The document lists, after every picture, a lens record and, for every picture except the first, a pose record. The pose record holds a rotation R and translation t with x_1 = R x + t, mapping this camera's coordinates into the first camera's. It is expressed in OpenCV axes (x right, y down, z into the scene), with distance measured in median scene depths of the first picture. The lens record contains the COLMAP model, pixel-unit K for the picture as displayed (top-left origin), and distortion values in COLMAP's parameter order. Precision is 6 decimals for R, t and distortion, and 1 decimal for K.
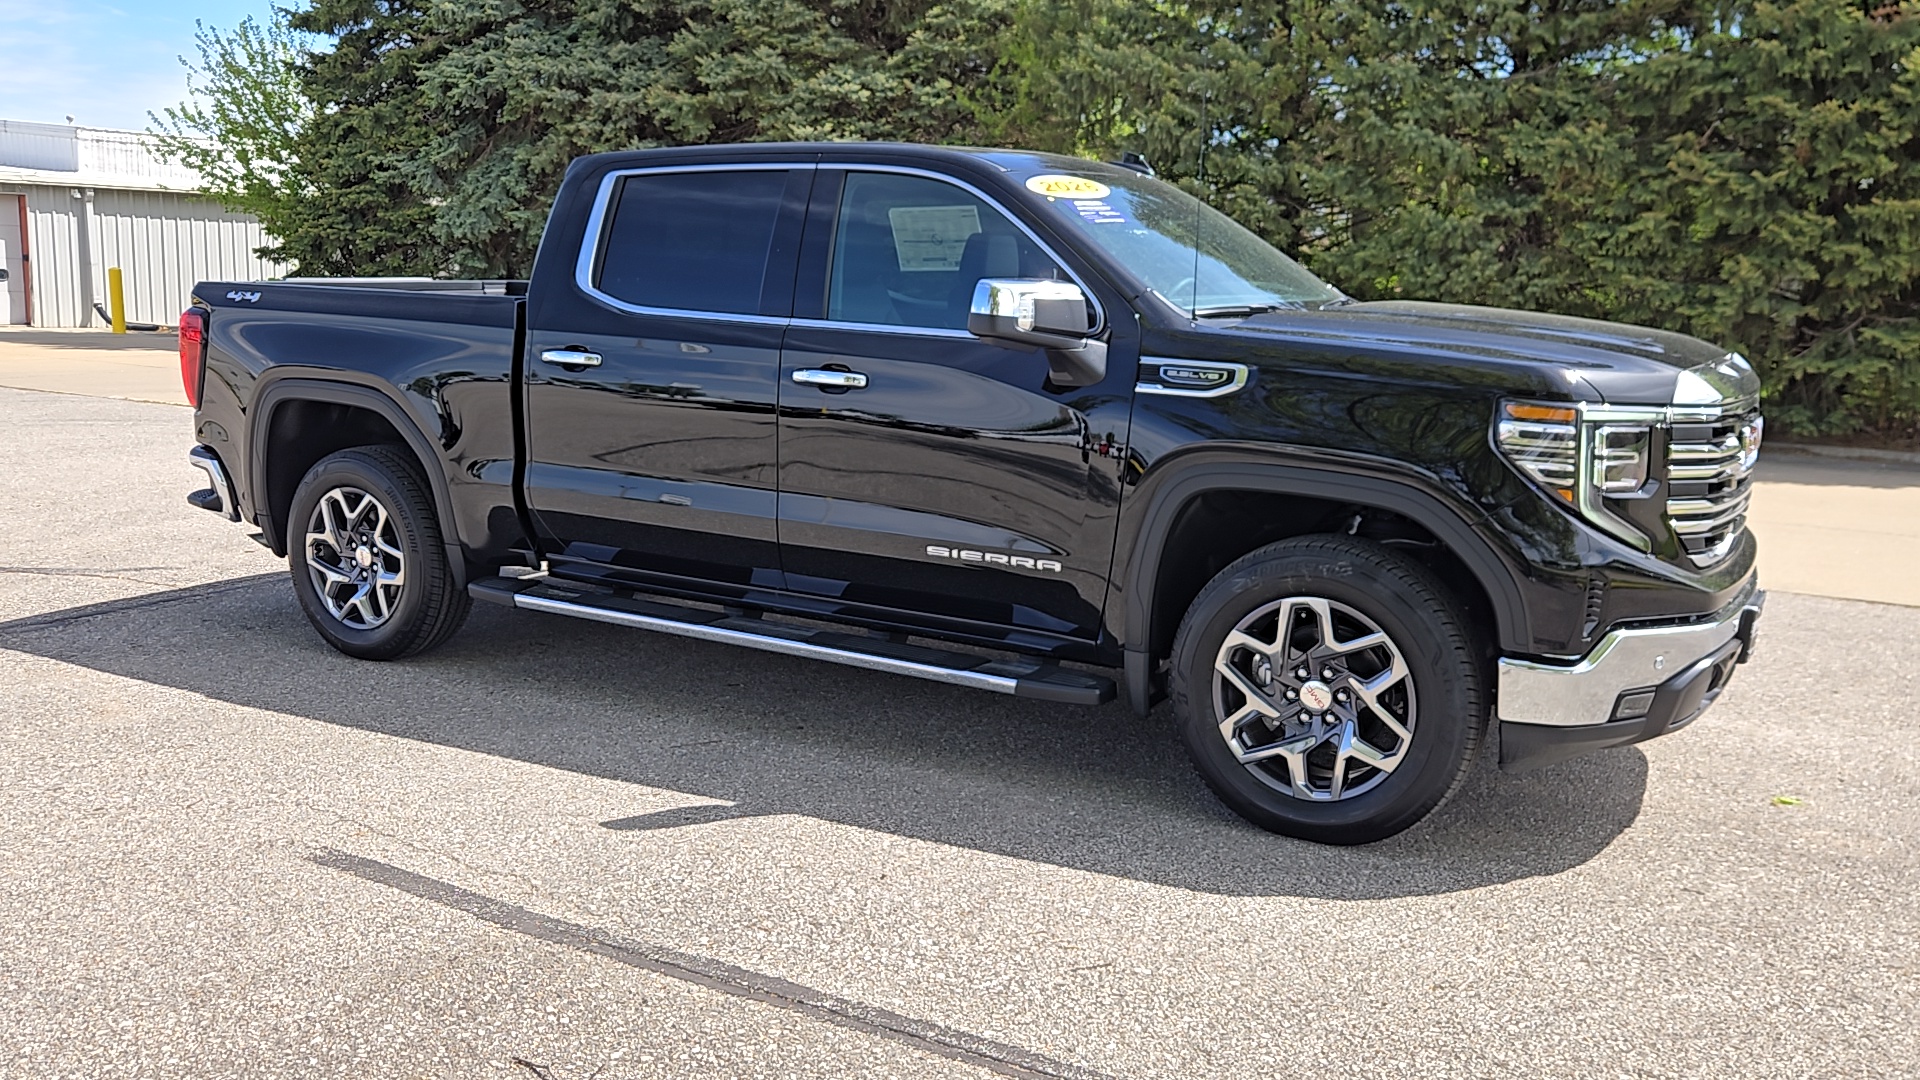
lens RADIAL K [[1602.3, 0, 953.3], [0, 1602.3, 525.6], [0, 0, 1]] dist [0.010129, -0.010065]
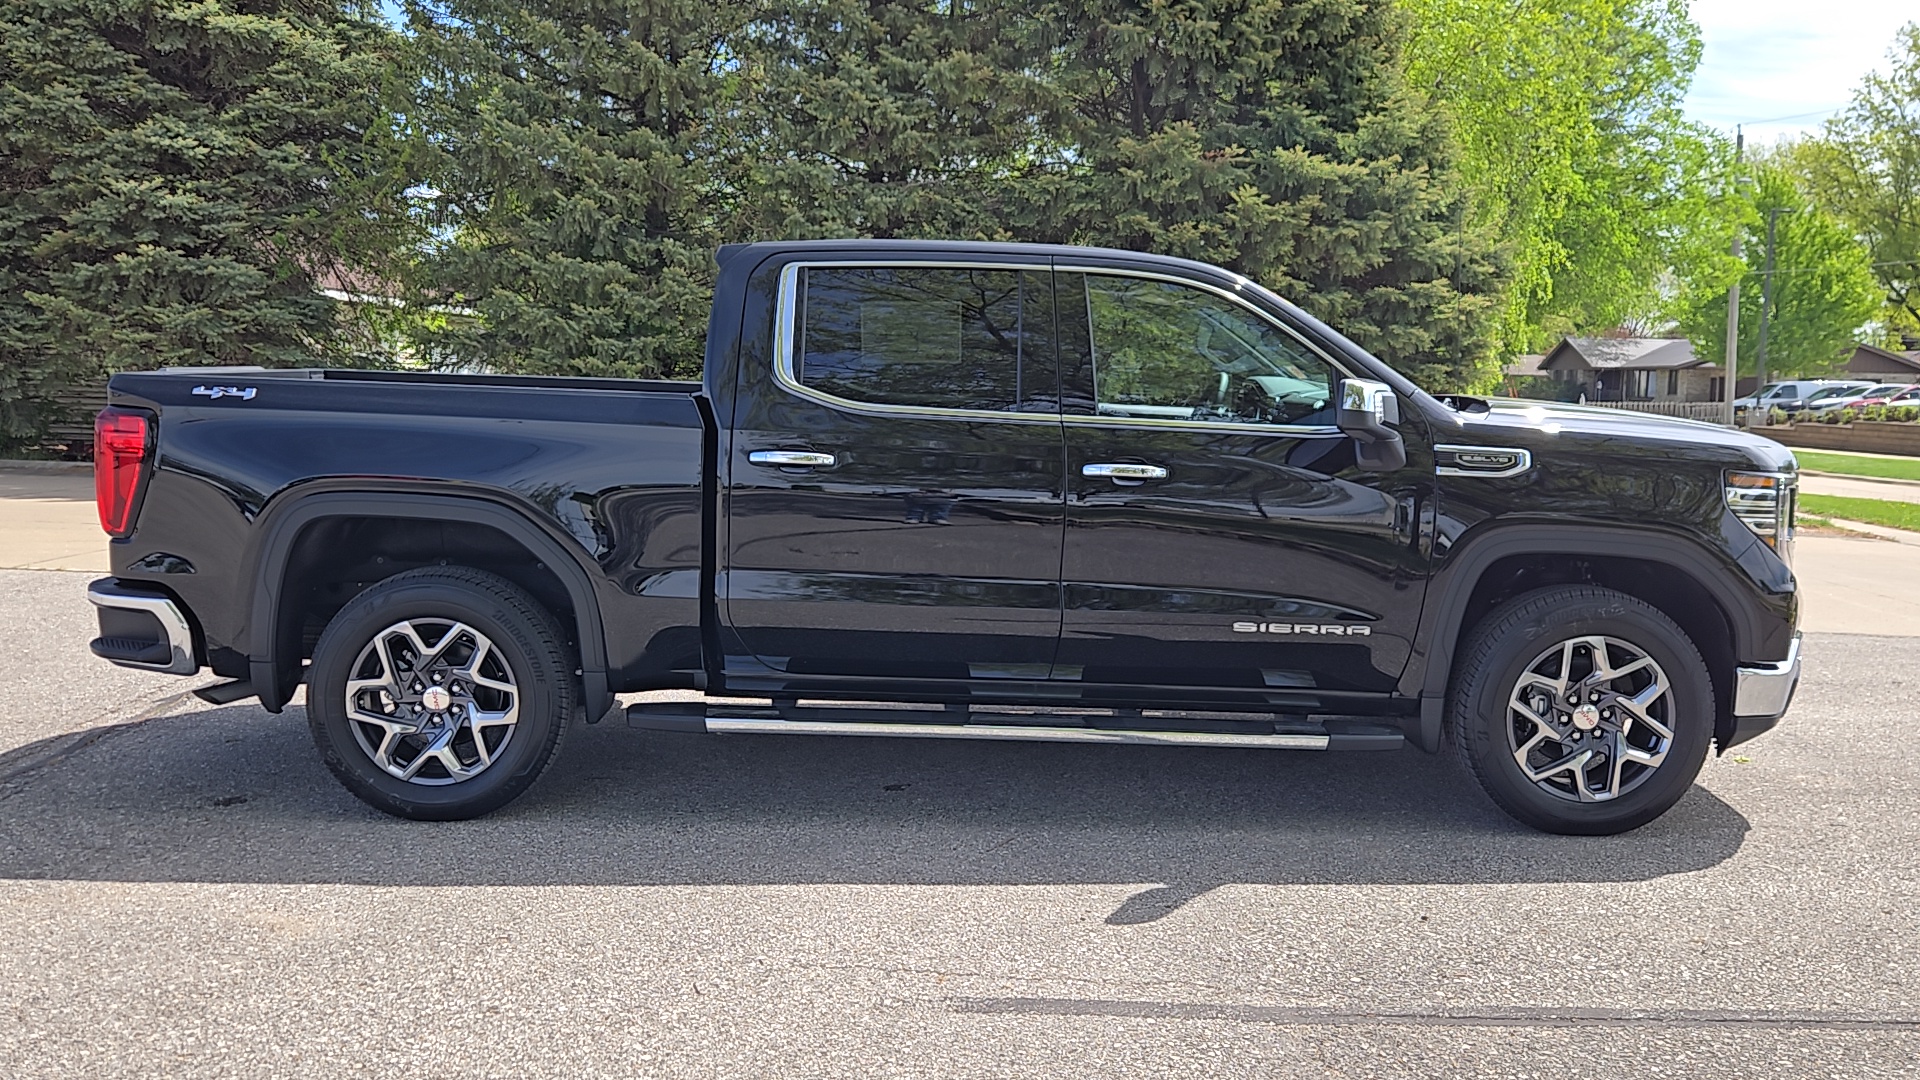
lens RADIAL K [[1581.4, 0, 960.0], [0, 1581.4, 540.0], [0, 0, 1]] dist [0.019773, -0.013727]
pose [[0.853721, -0.053792, 0.517944, -0.570633], [0.072739, 0.997217, -0.016326, -0.030905], [-0.515625, 0.051612, 0.855259, 0.141057]]
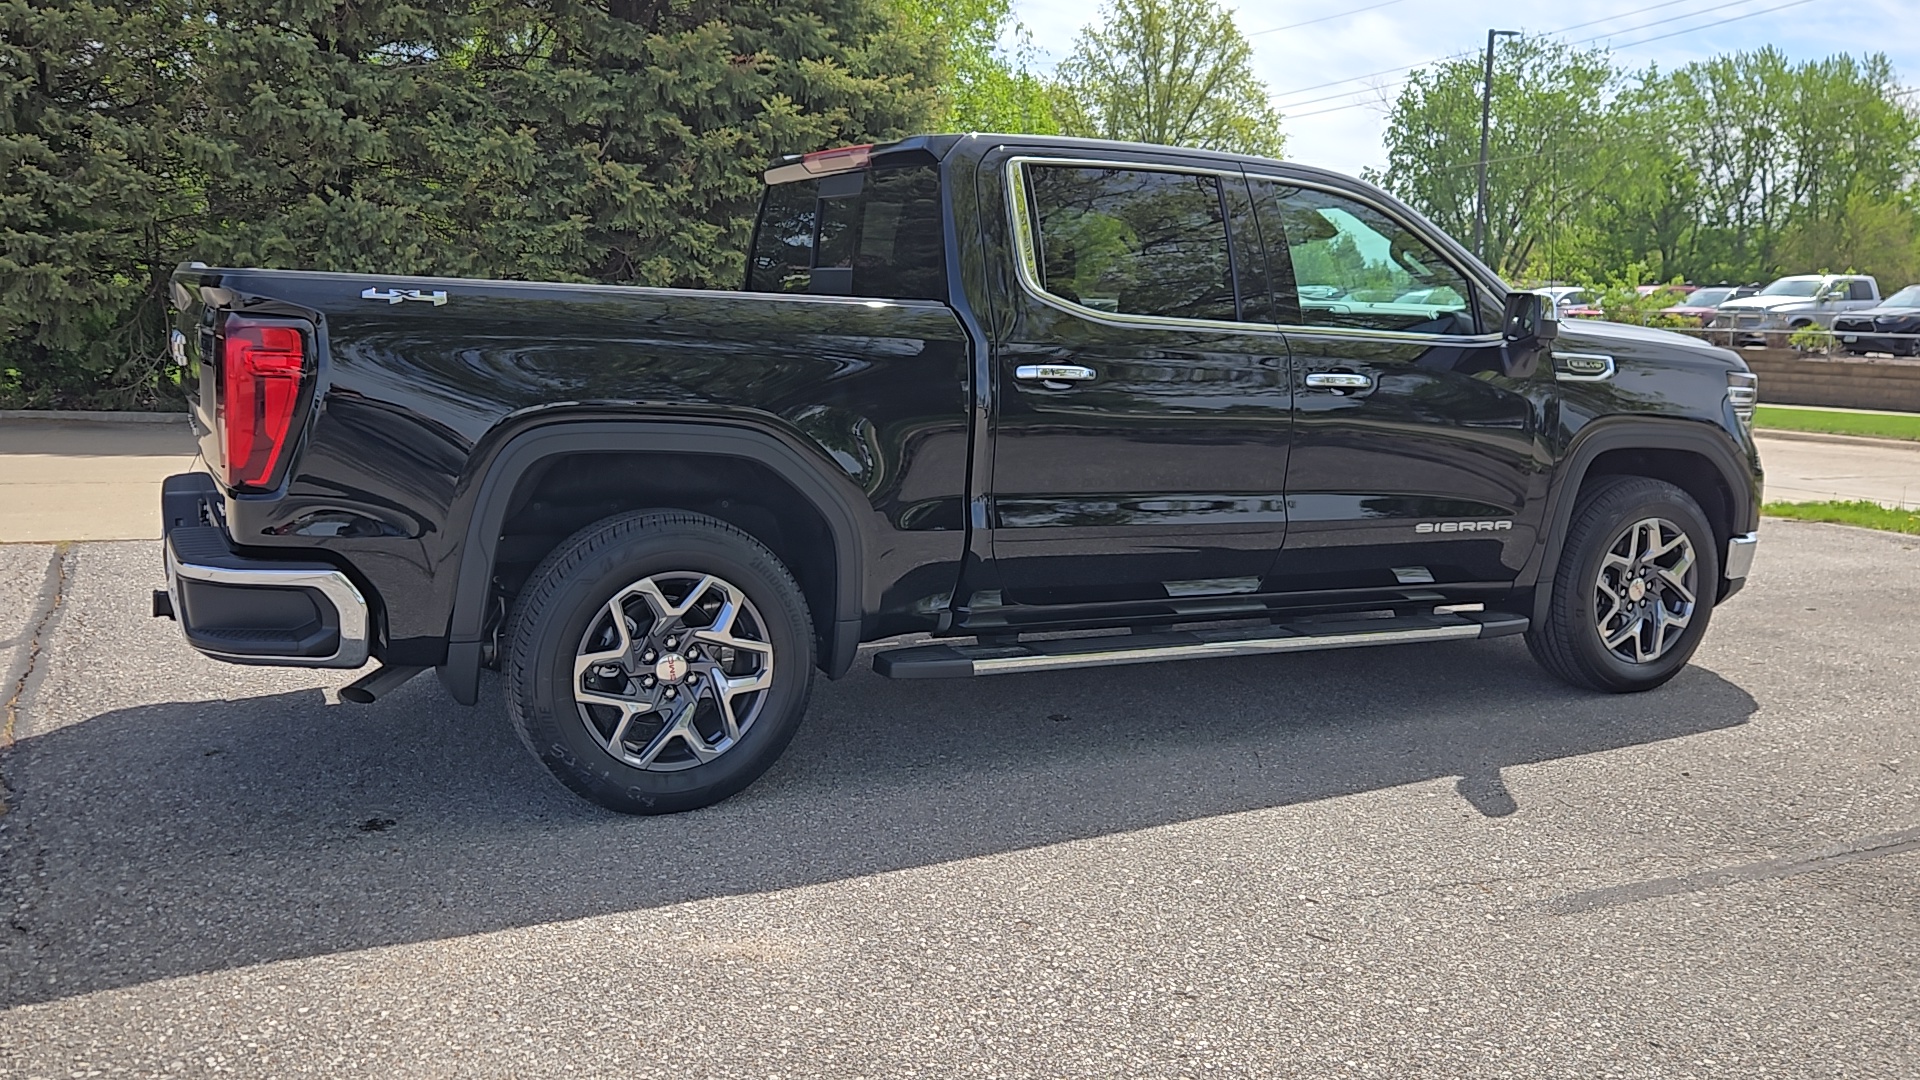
lens RADIAL K [[1581.2, 0, 932.9], [0, 1581.2, 536.8], [0, 0, 1]] dist [0.024716, 0.002970]
pose [[0.541046, -0.123472, 0.831880, -0.894819], [0.108881, 0.991123, 0.076293, -0.079985], [-0.833915, 0.049298, 0.549687, 0.527212]]
